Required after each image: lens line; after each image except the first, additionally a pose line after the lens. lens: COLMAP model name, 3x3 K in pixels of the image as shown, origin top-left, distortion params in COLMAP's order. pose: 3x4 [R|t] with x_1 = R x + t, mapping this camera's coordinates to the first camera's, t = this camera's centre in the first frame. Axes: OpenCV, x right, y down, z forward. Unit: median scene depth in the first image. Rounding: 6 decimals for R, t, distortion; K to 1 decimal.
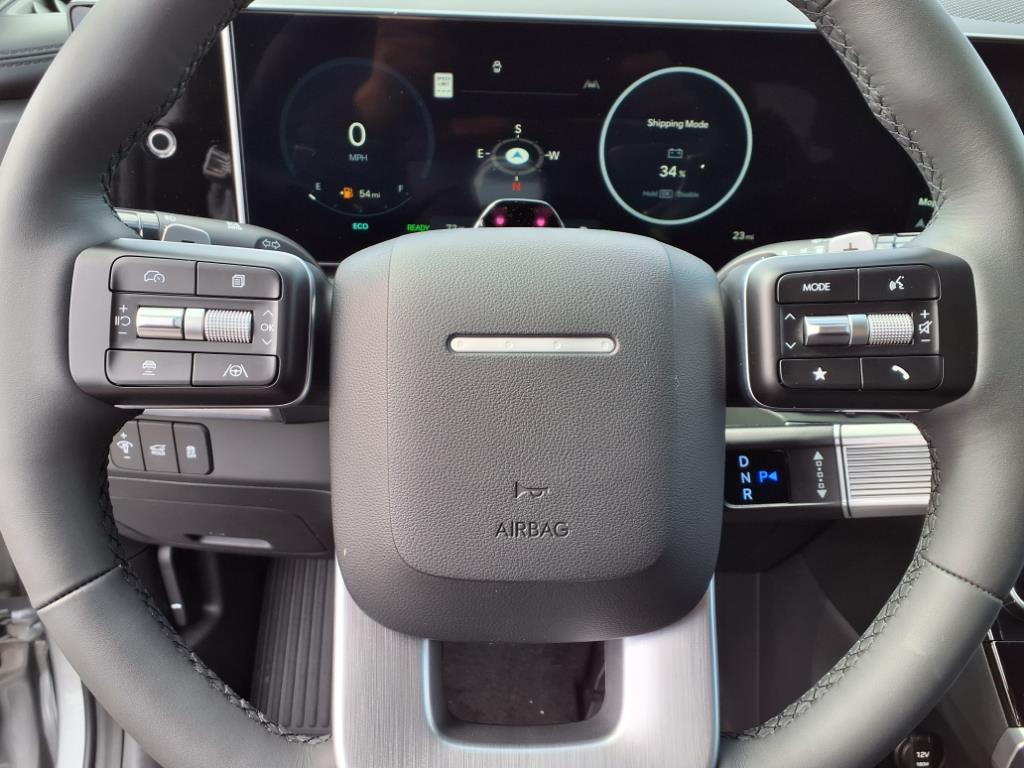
lens RADIAL K [[824.9, 0, 516.7], [0, 824.9, 395.6], [0, 0, 1]] dist [0.003067, -0.004435]
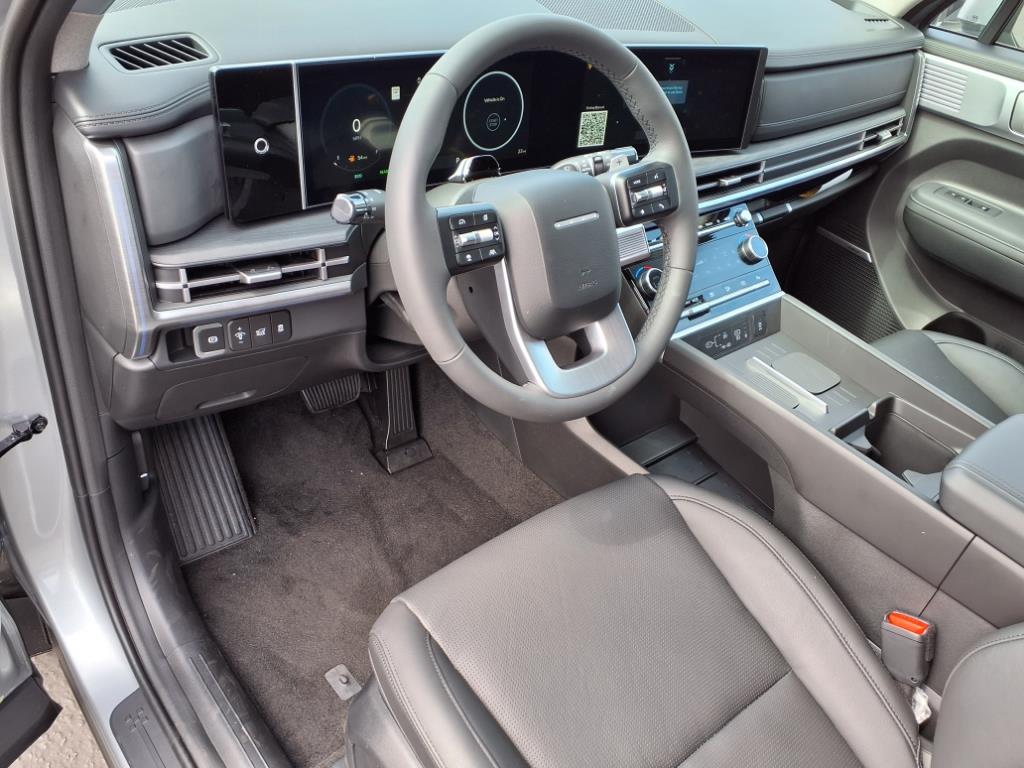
lens RADIAL K [[805.2, 0, 505.9], [0, 805.2, 405.8], [0, 0, 1]] dist [0.014542, -0.033459]
pose [[0.789122, -0.309359, 0.530645, -1.291580], [0.199655, 0.946183, 0.254707, -0.146668], [-0.580883, -0.095049, 0.808418, -0.819342]]
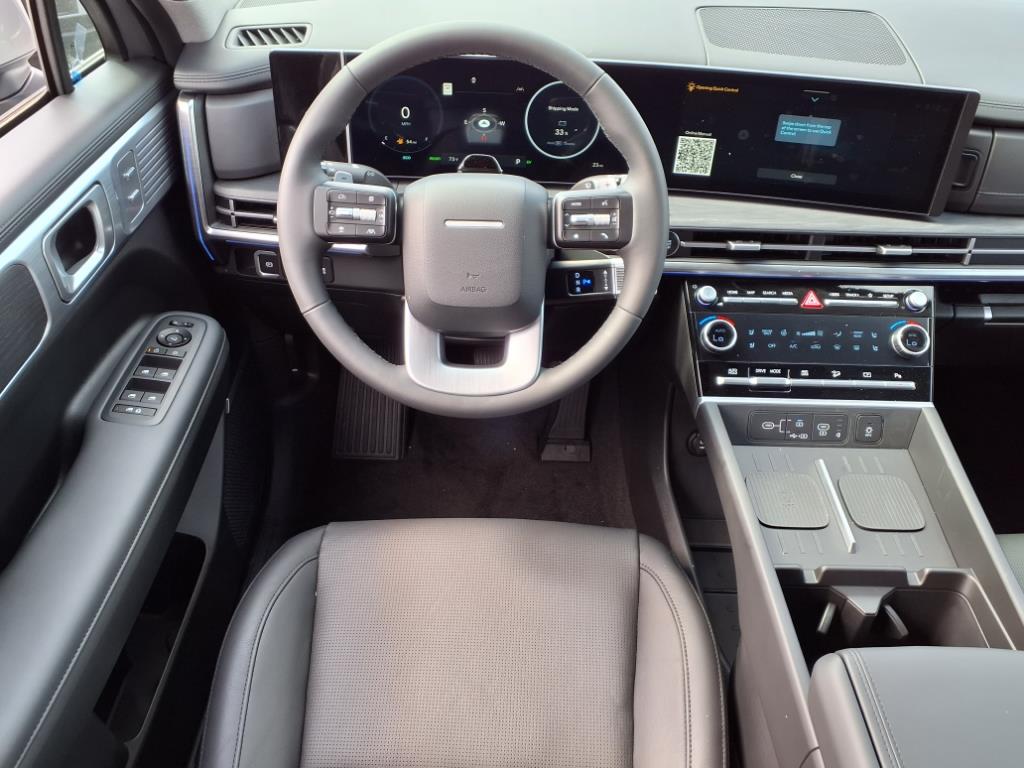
lens RADIAL K [[805.2, 0, 505.9], [0, 805.2, 405.8], [0, 0, 1]] dist [0.014542, -0.033459]
pose [[0.999163, 0.024438, -0.032809, 0.168183], [-0.018029, 0.982931, 0.183090, 0.032516], [0.036723, -0.182345, 0.982549, -1.319454]]
